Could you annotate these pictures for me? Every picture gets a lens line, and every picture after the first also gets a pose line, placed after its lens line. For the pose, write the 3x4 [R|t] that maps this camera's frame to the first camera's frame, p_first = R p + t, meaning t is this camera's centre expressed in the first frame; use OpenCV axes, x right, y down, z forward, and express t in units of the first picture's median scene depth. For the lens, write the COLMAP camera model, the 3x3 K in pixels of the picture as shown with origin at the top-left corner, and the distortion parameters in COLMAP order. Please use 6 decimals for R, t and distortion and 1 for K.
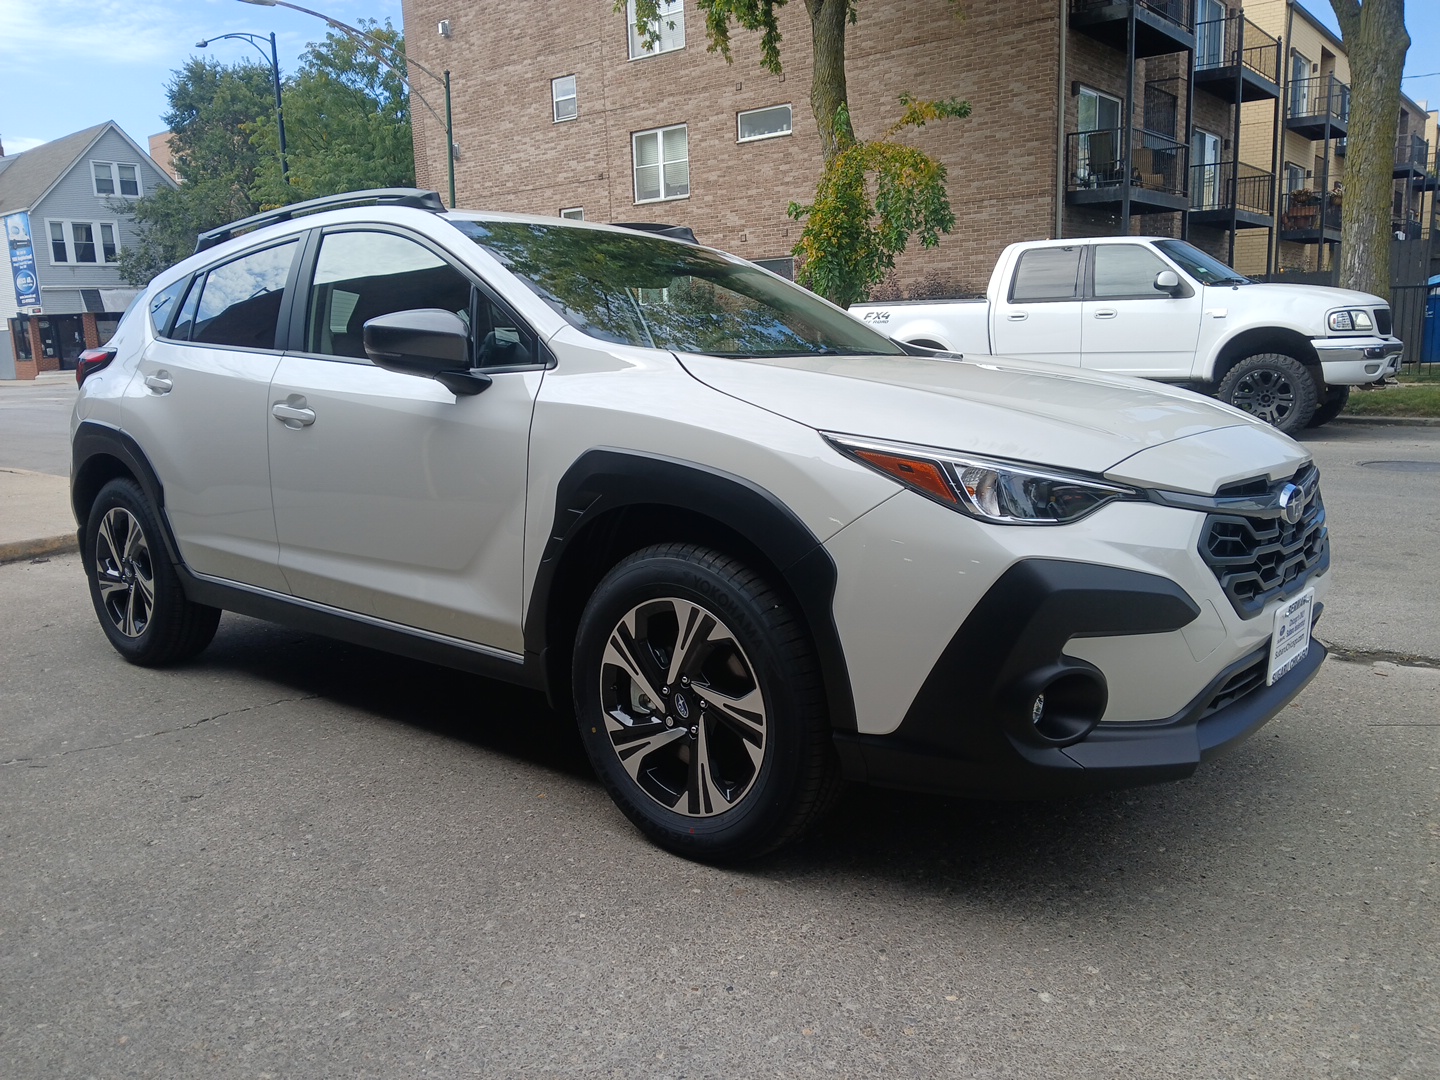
lens RADIAL K [[1130.0, 0, 720.0], [0, 1130.0, 540.0], [0, 0, 1]] dist [0.035223, -0.070961]
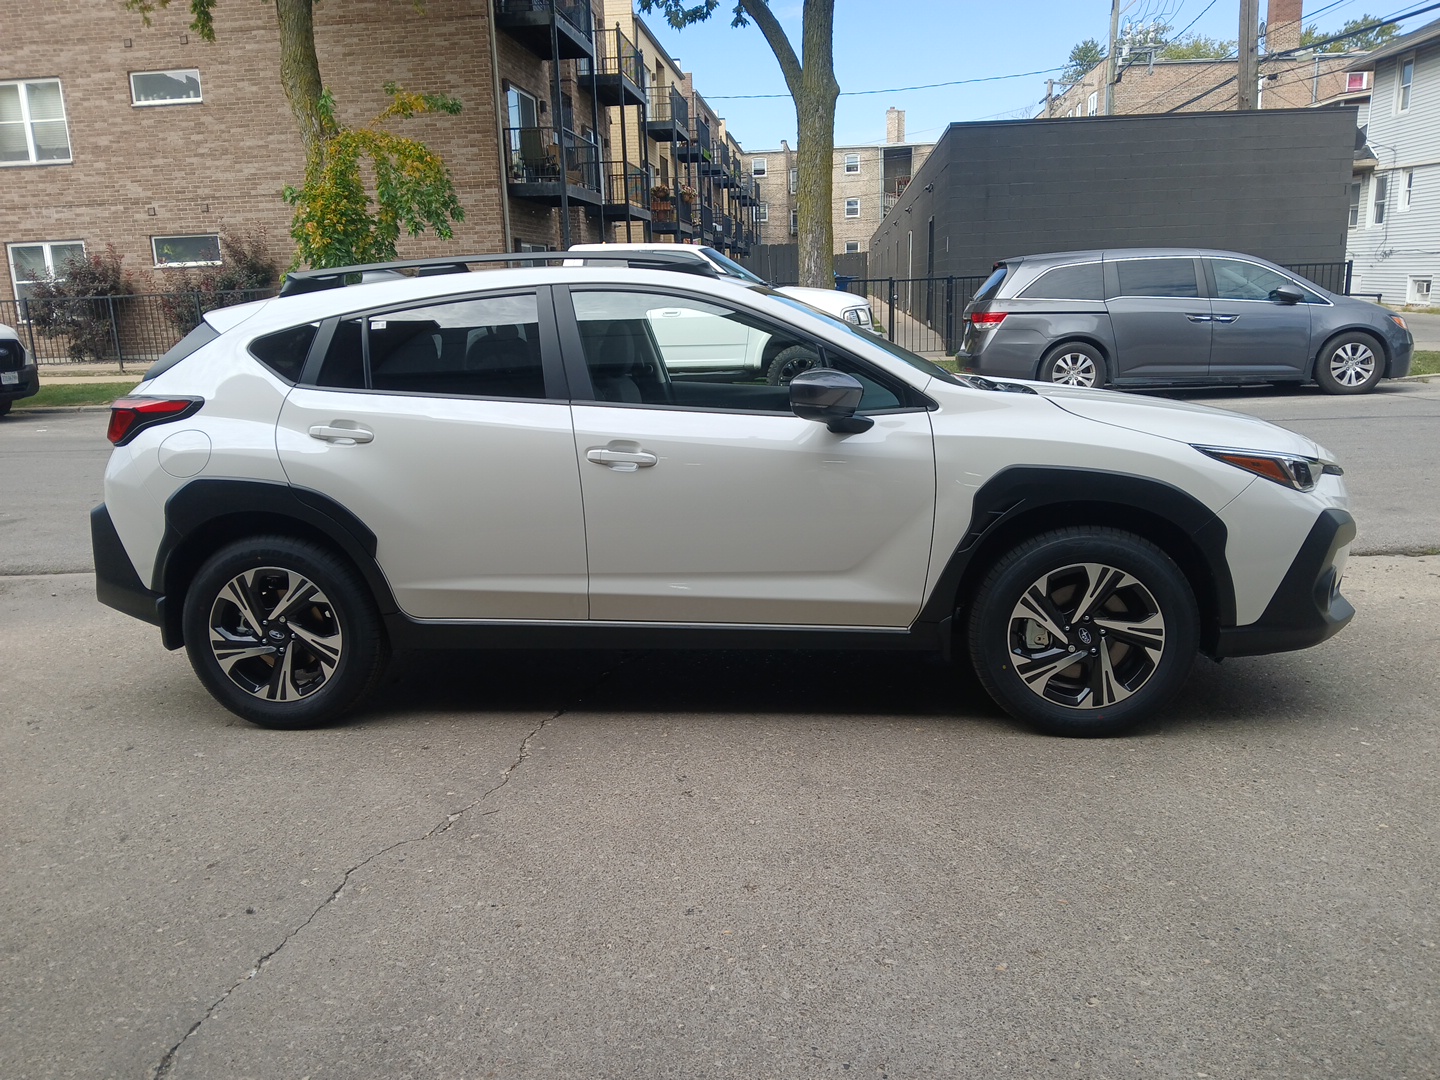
lens RADIAL K [[1130.0, 0, 720.0], [0, 1130.0, 540.0], [0, 0, 1]] dist [0.035223, -0.070961]
pose [[0.840953, -0.113619, 0.529045, -0.130809], [0.101409, 0.993476, 0.052165, -0.011300], [-0.531521, 0.009782, 0.846989, -0.000593]]
